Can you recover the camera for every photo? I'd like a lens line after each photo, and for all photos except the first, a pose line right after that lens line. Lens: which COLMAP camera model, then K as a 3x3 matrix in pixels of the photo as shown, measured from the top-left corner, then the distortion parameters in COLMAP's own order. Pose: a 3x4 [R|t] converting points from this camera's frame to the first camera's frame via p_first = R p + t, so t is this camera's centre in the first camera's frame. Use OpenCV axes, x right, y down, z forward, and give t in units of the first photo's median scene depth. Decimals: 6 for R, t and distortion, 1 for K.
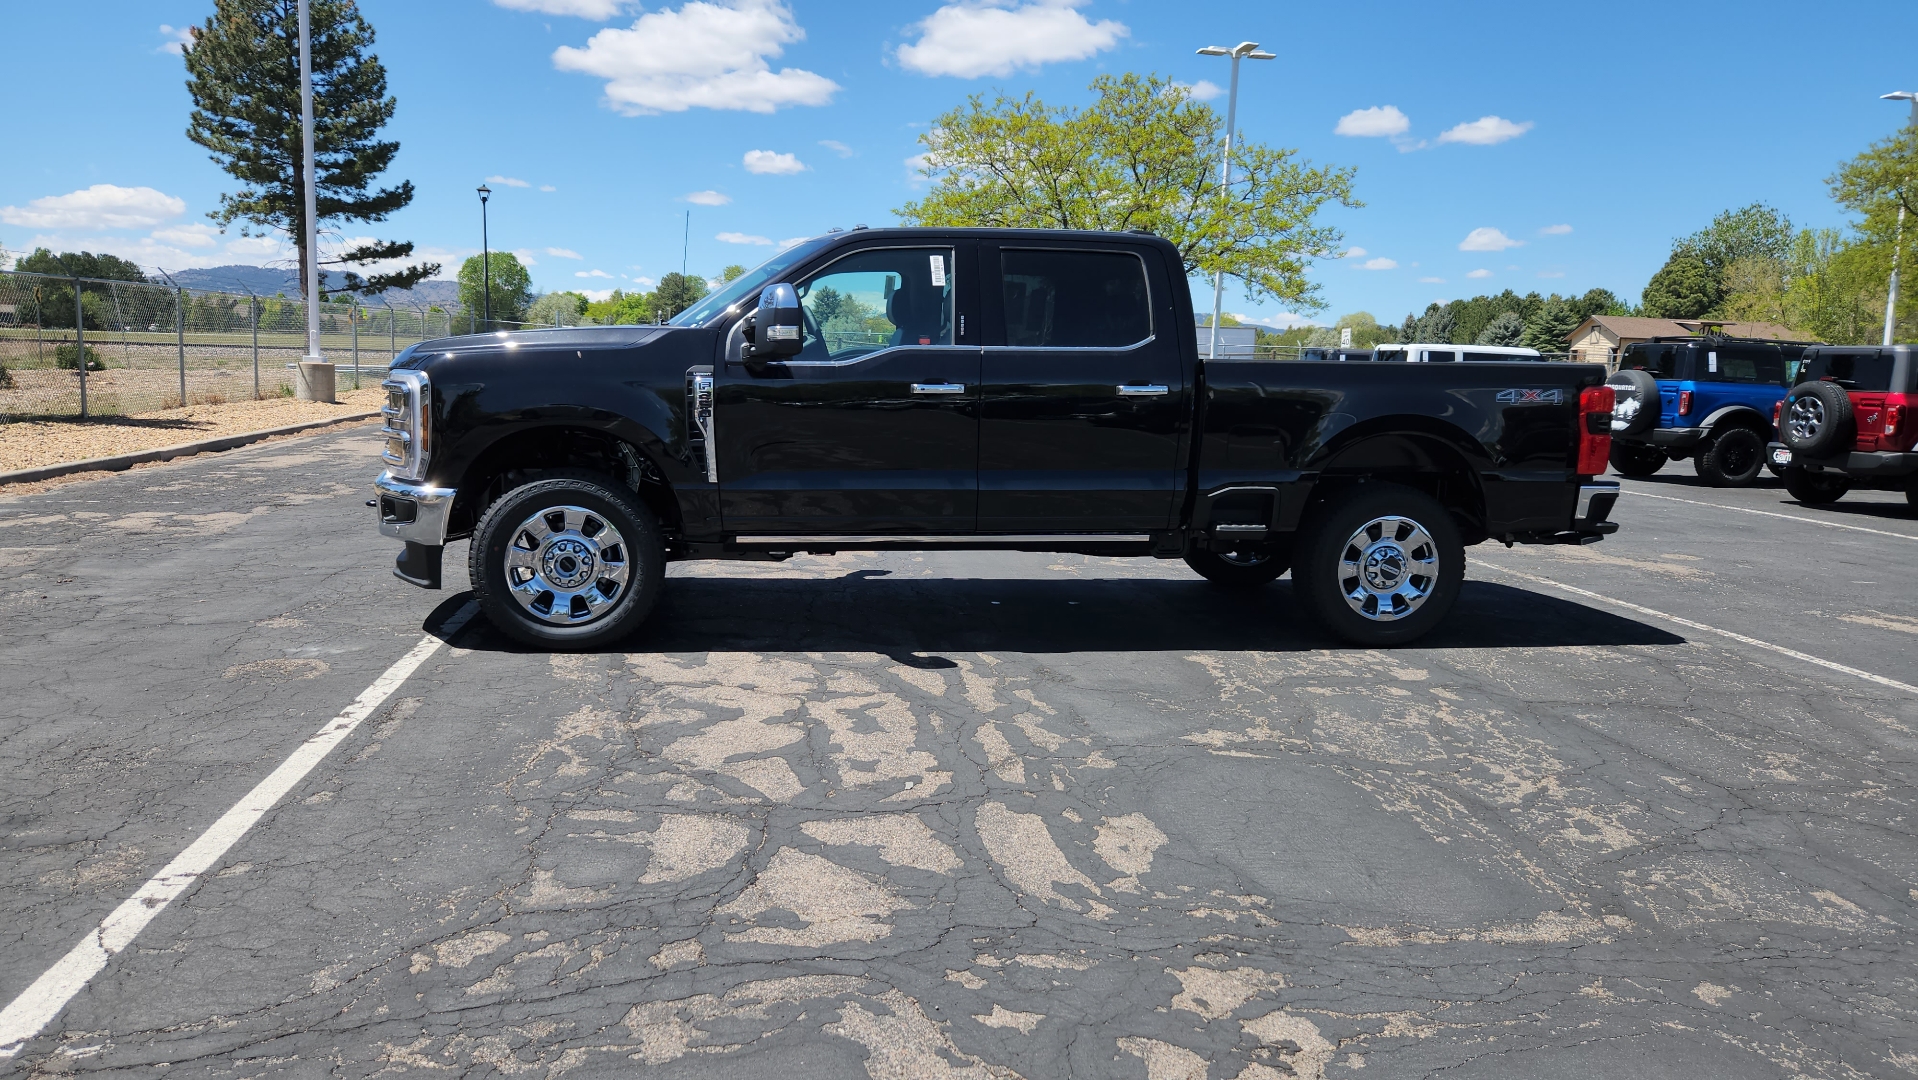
lens RADIAL K [[1280.4, 0, 929.9], [0, 1280.4, 529.5], [0, 0, 1]] dist [0.072126, -0.058984]
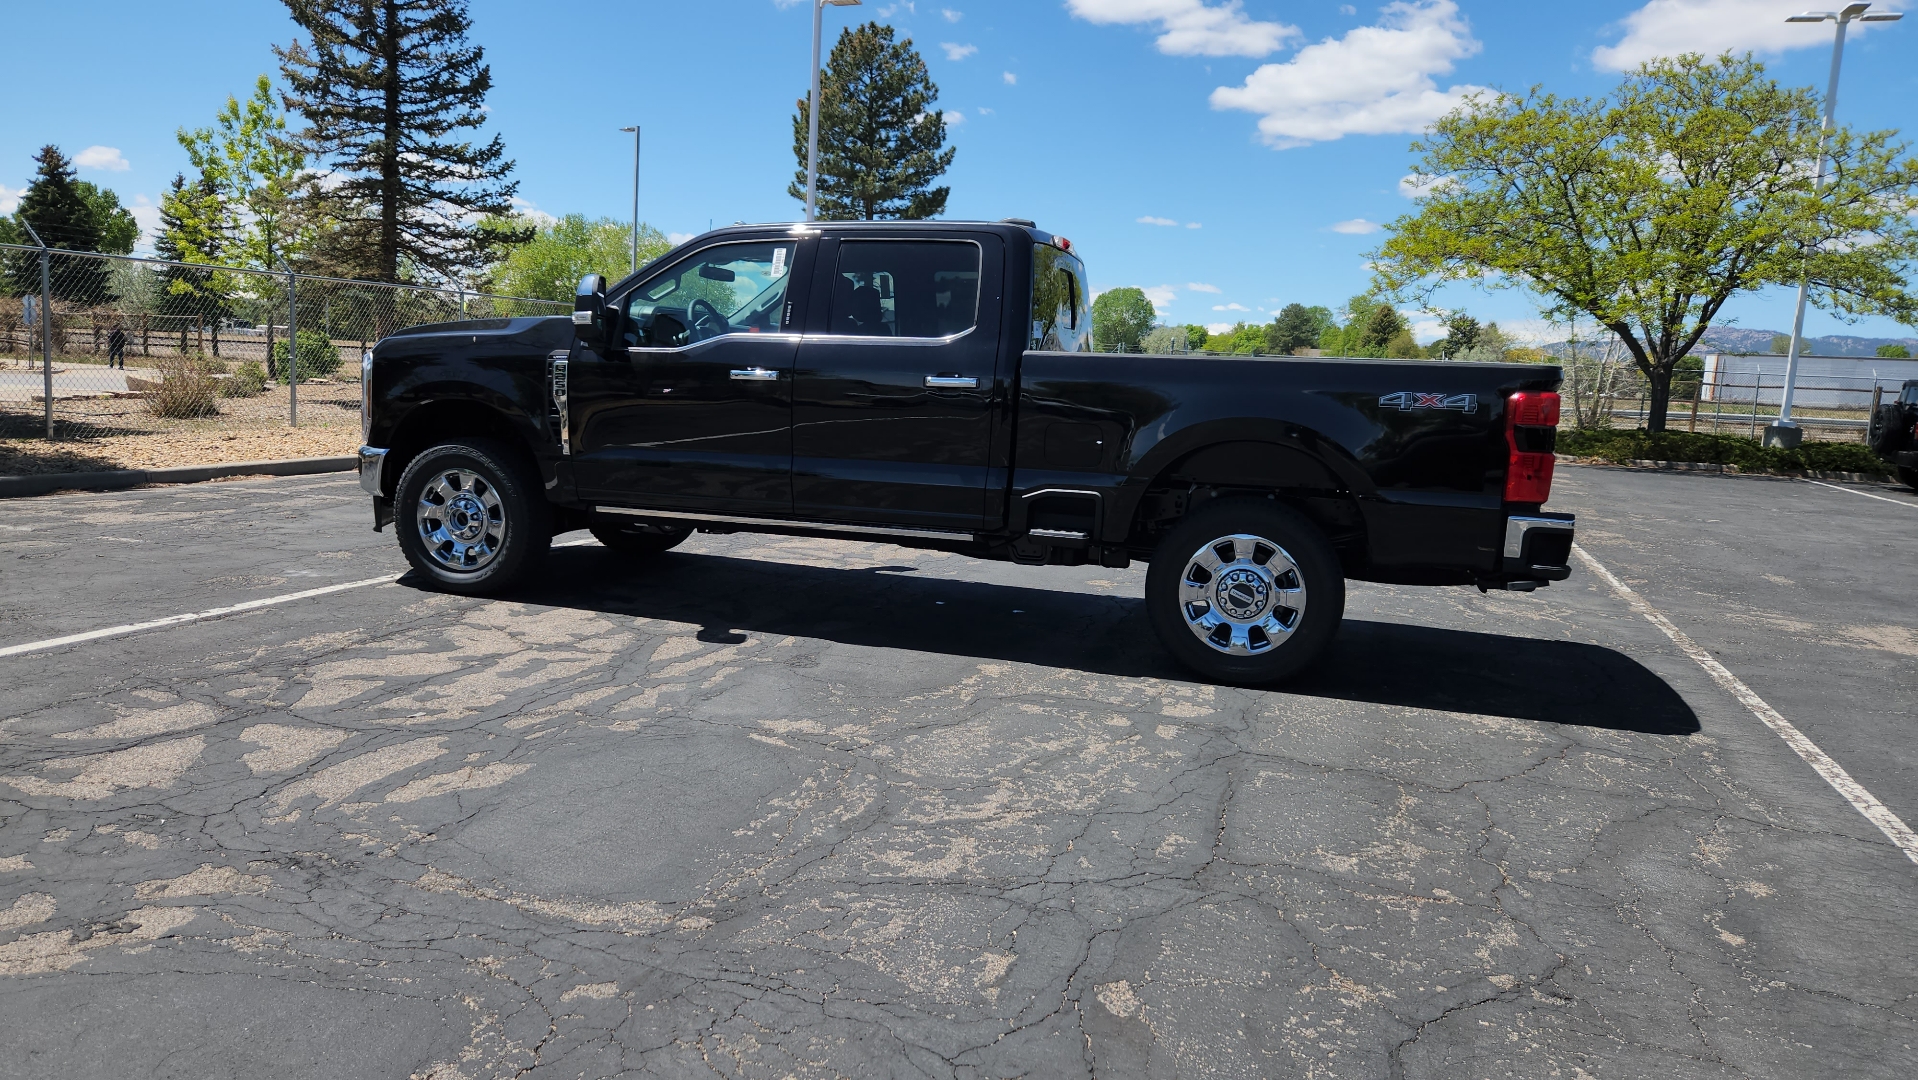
lens RADIAL K [[1280.4, 0, 935.1], [0, 1280.4, 531.5], [0, 0, 1]] dist [0.072126, -0.058984]
pose [[0.889646, 0.069827, -0.451280, 0.622834], [-0.080246, 0.996767, -0.003965, 0.008601], [0.449544, 0.039741, 0.892374, 0.146914]]
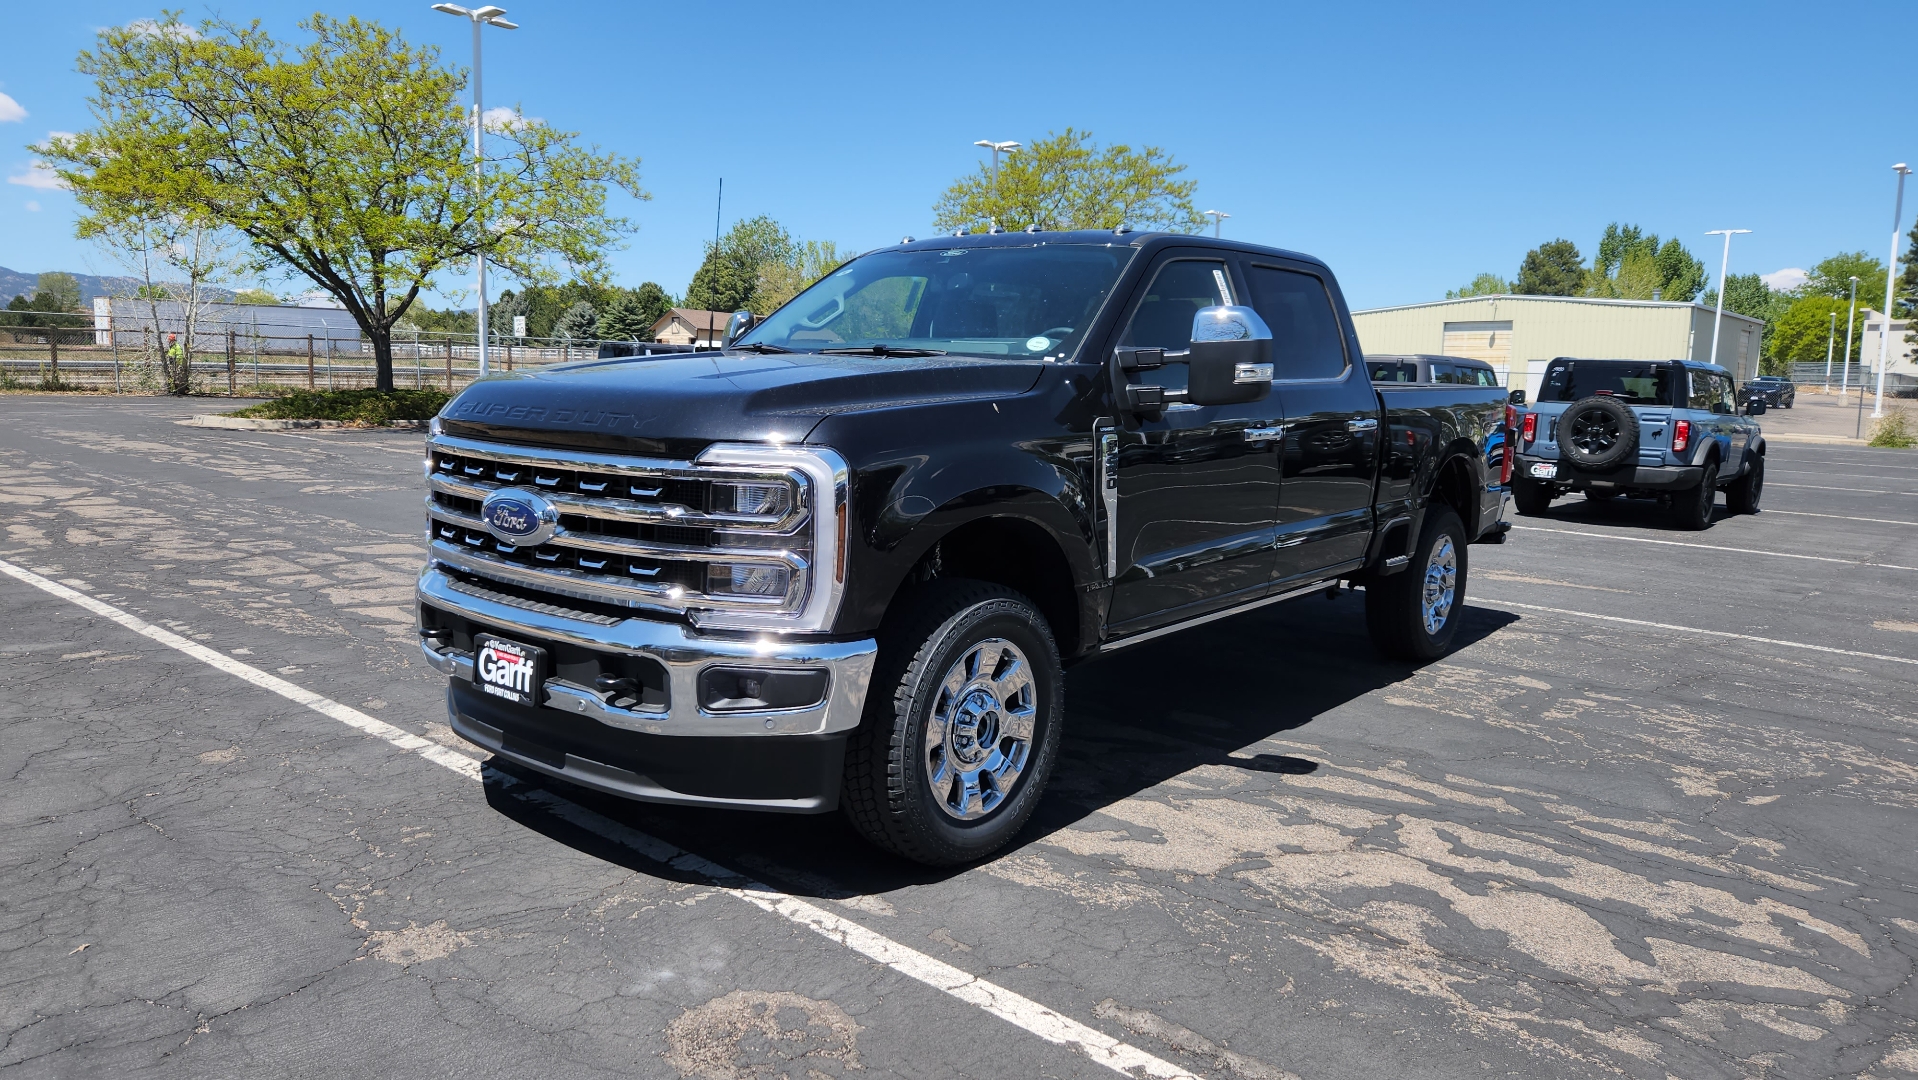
lens RADIAL K [[1280.4, 0, 927.4], [0, 1280.4, 529.4], [0, 0, 1]] dist [0.072126, -0.058984]
pose [[0.763231, -0.088432, 0.640046, -0.703565], [0.080368, 0.995890, 0.041761, -0.101581], [-0.641108, 0.019566, 0.767201, 0.509645]]
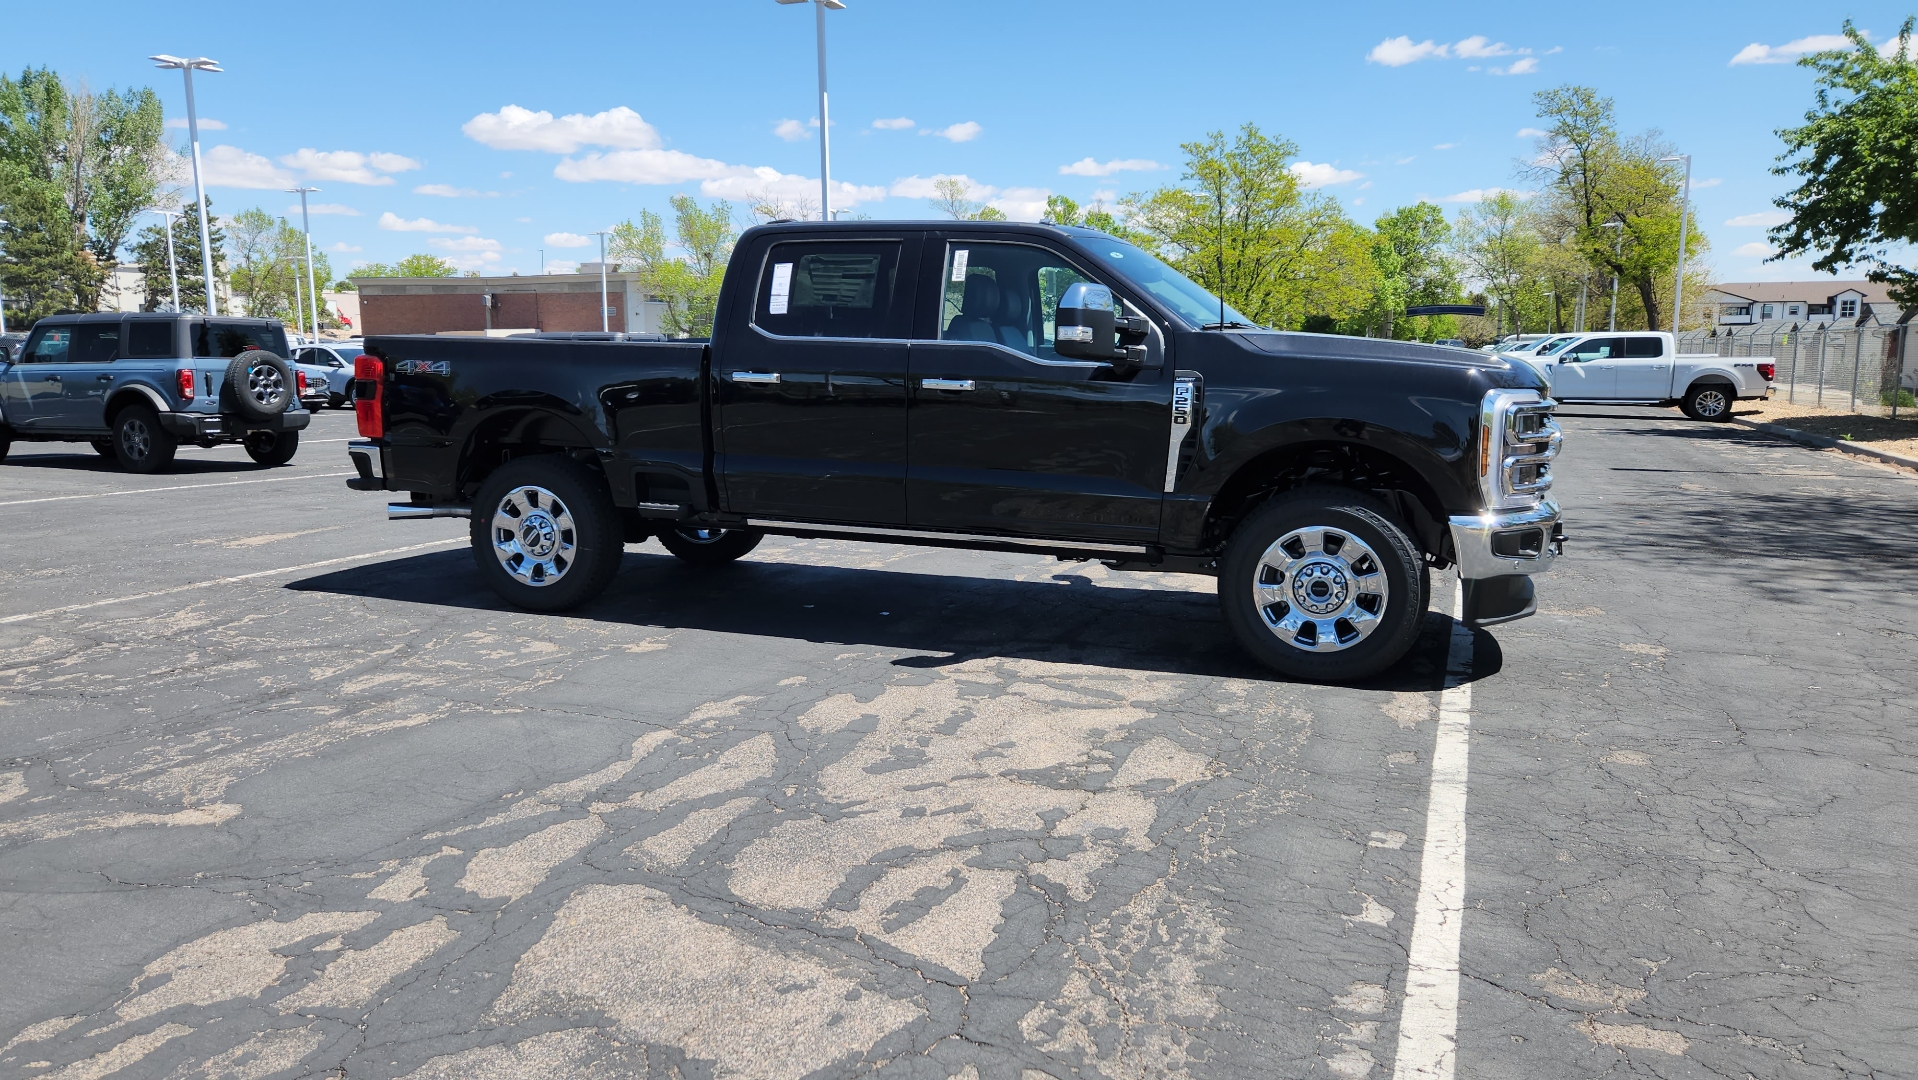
lens RADIAL K [[1283.0, 0, 929.0], [0, 1283.0, 516.2], [0, 0, 1]] dist [0.069697, -0.055518]
pose [[-0.857455, -0.103426, 0.504058, -0.557678], [0.032936, 0.966551, 0.254351, -0.314110], [-0.513504, 0.234696, -0.825367, 2.209667]]
